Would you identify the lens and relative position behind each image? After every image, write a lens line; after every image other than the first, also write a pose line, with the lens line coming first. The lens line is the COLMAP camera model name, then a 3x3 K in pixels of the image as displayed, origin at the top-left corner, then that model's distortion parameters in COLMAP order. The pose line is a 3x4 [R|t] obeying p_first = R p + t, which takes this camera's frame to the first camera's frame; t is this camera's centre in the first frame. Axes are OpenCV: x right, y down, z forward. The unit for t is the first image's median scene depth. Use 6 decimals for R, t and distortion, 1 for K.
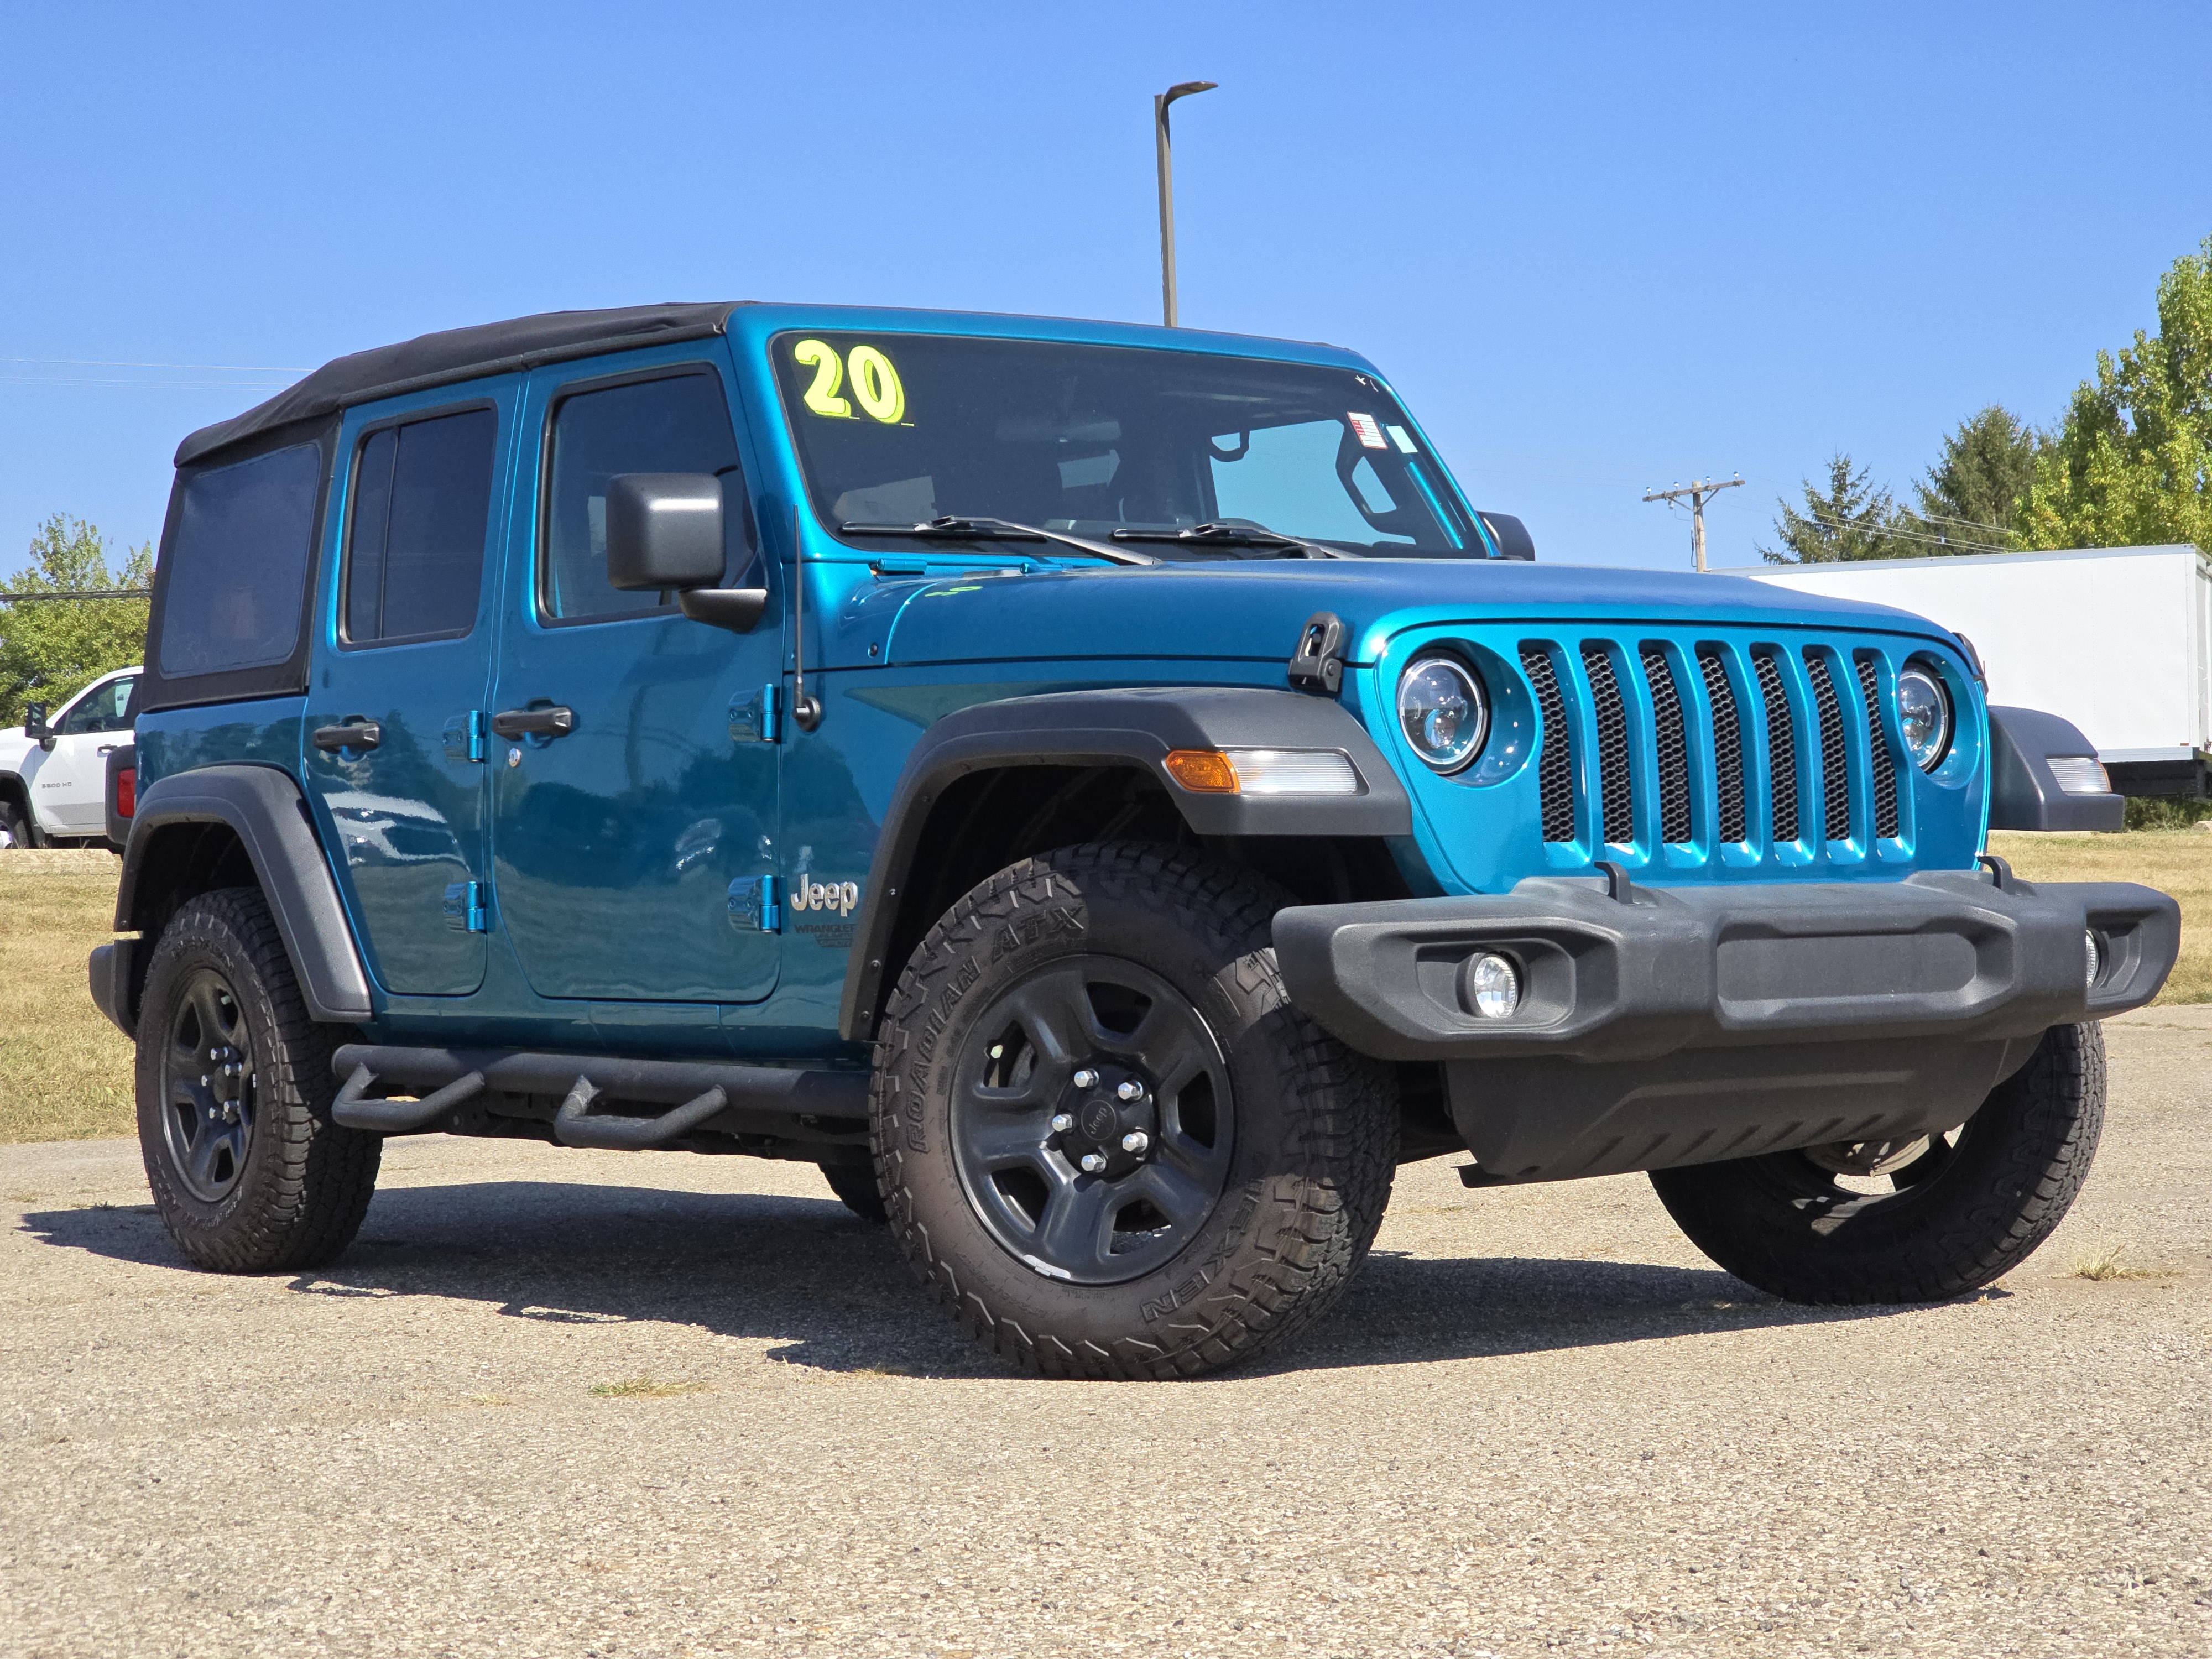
lens RADIAL K [[4350.1, 0, 1106.0], [0, 4350.1, 829.5], [0, 0, 1]] dist [-0.583932, 8.539216]
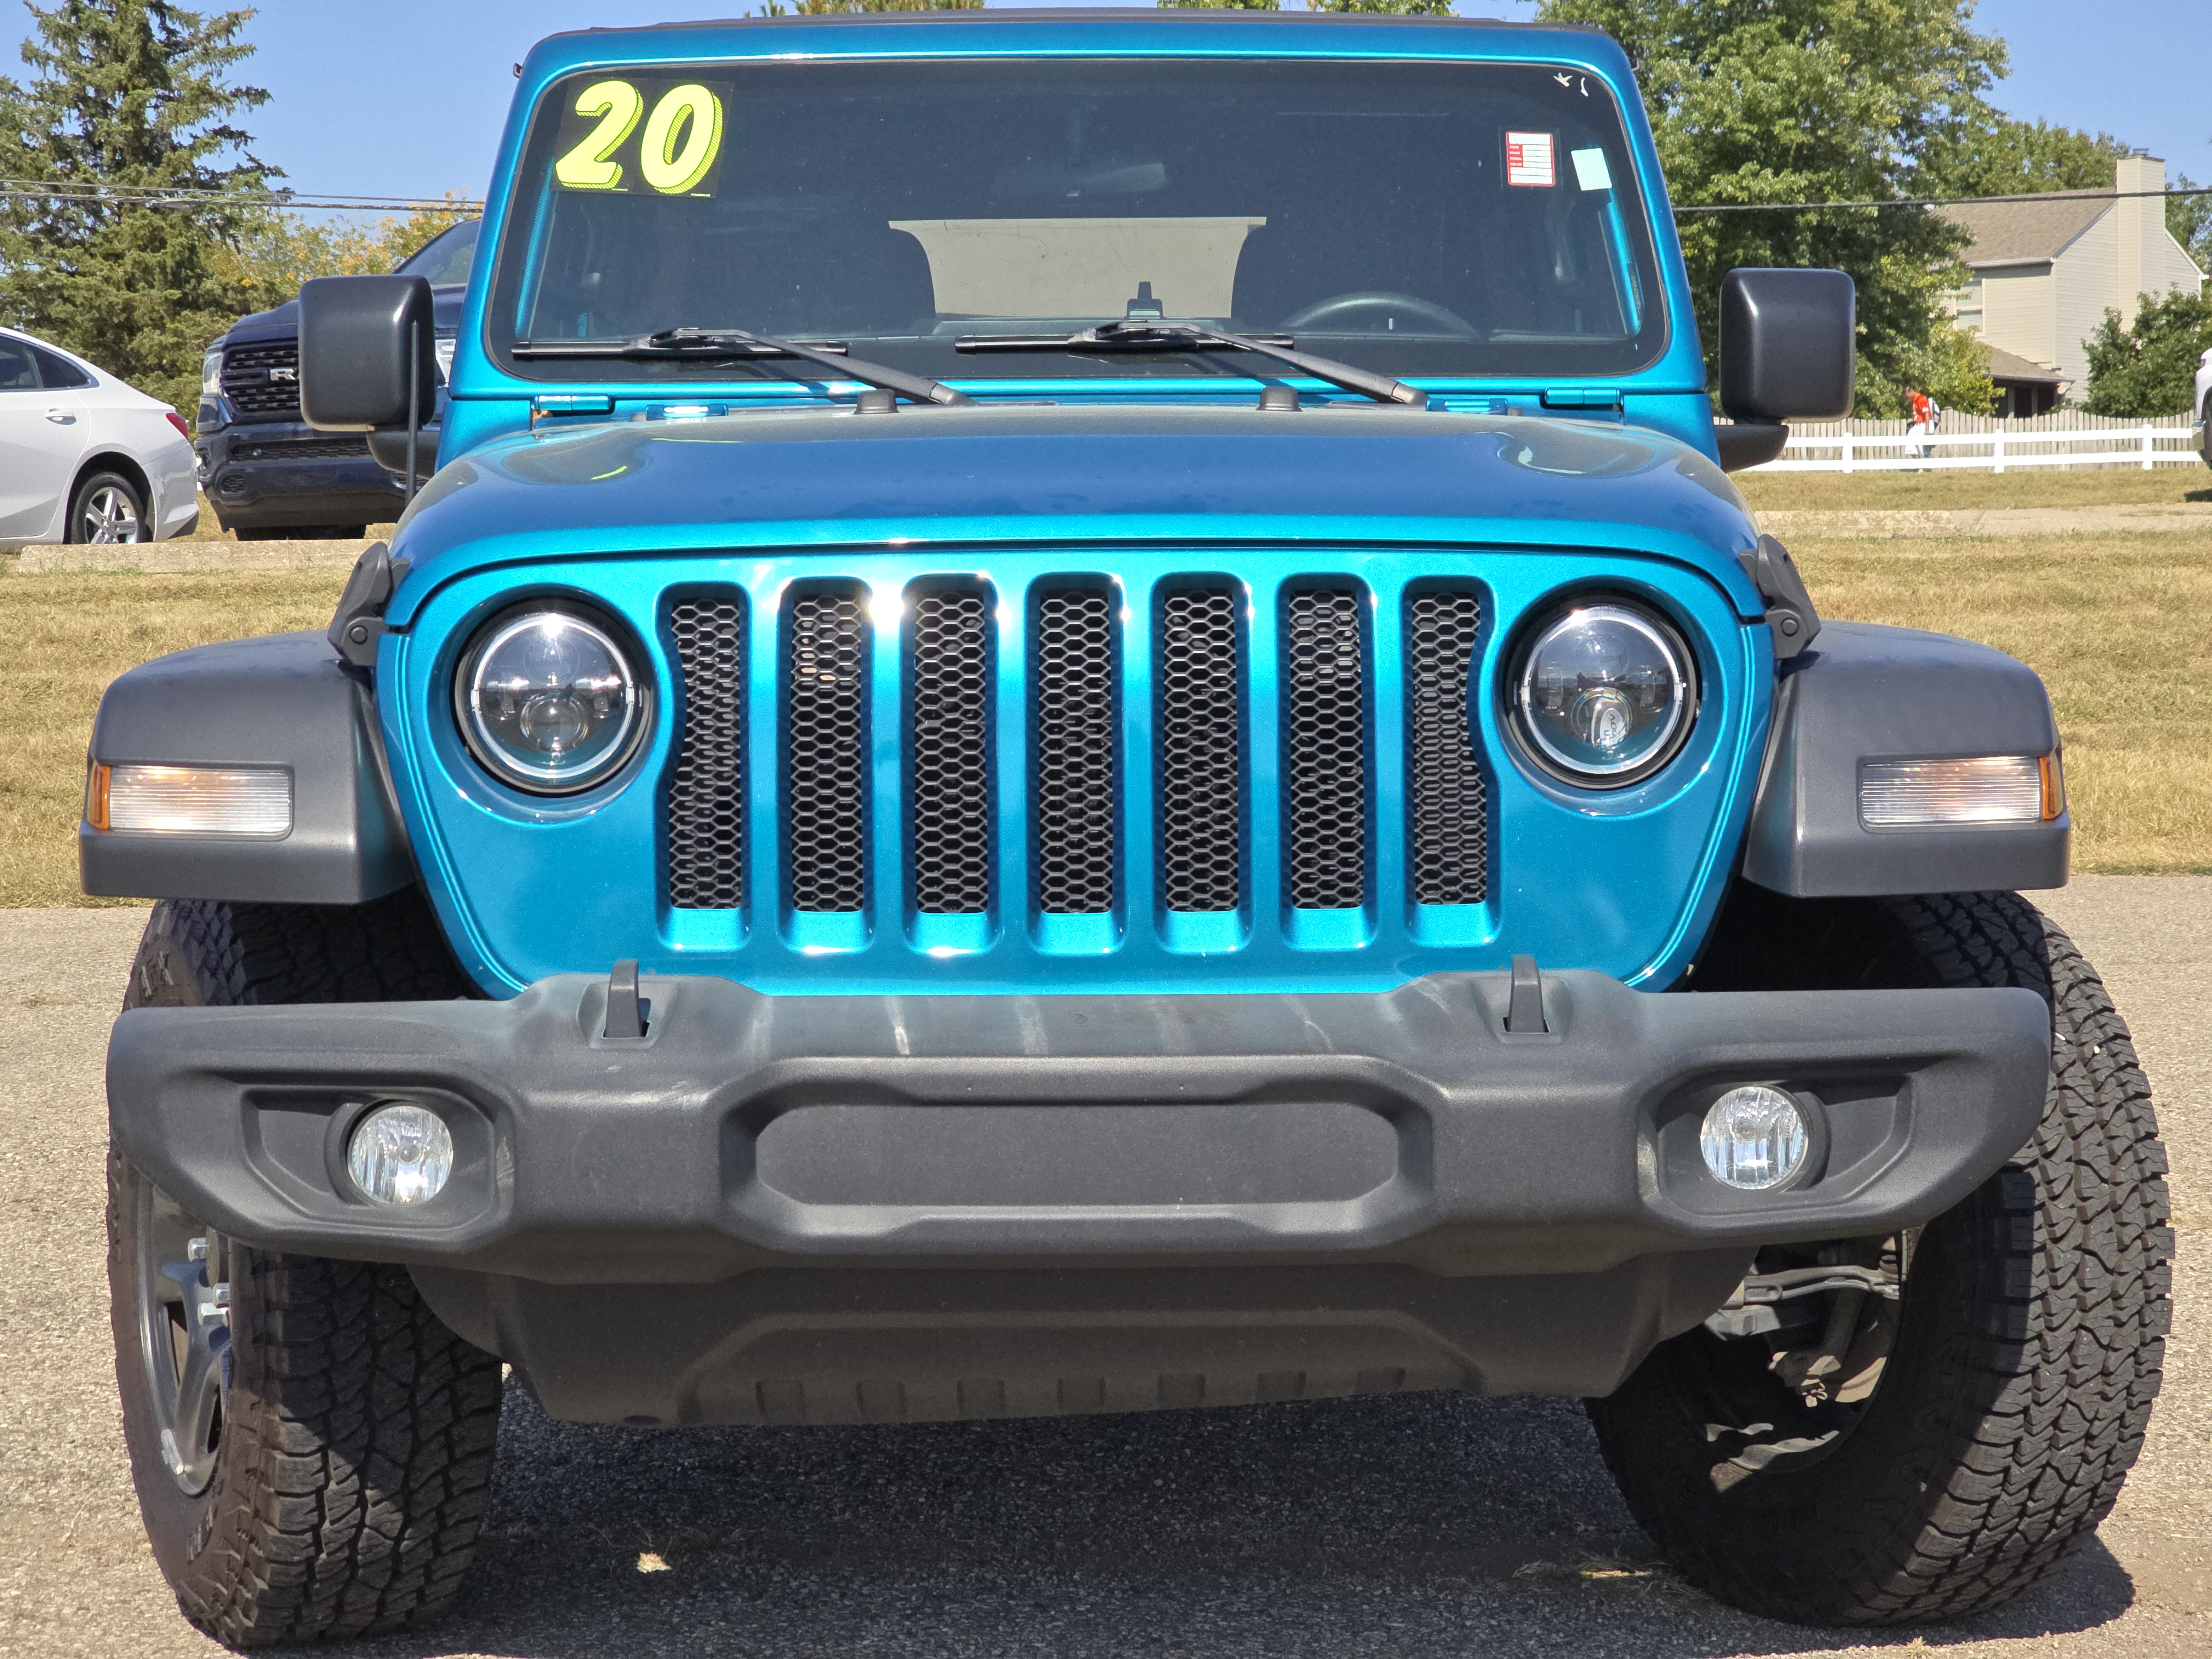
lens RADIAL K [[4350.1, 0, 1106.0], [0, 4350.1, 829.5], [0, 0, 1]] dist [-0.583932, 8.539216]
pose [[0.811479, 0.061355, -0.581152, 0.510274], [-0.001111, 0.994633, 0.103457, -0.072976], [0.584381, -0.083307, 0.807192, 0.520212]]
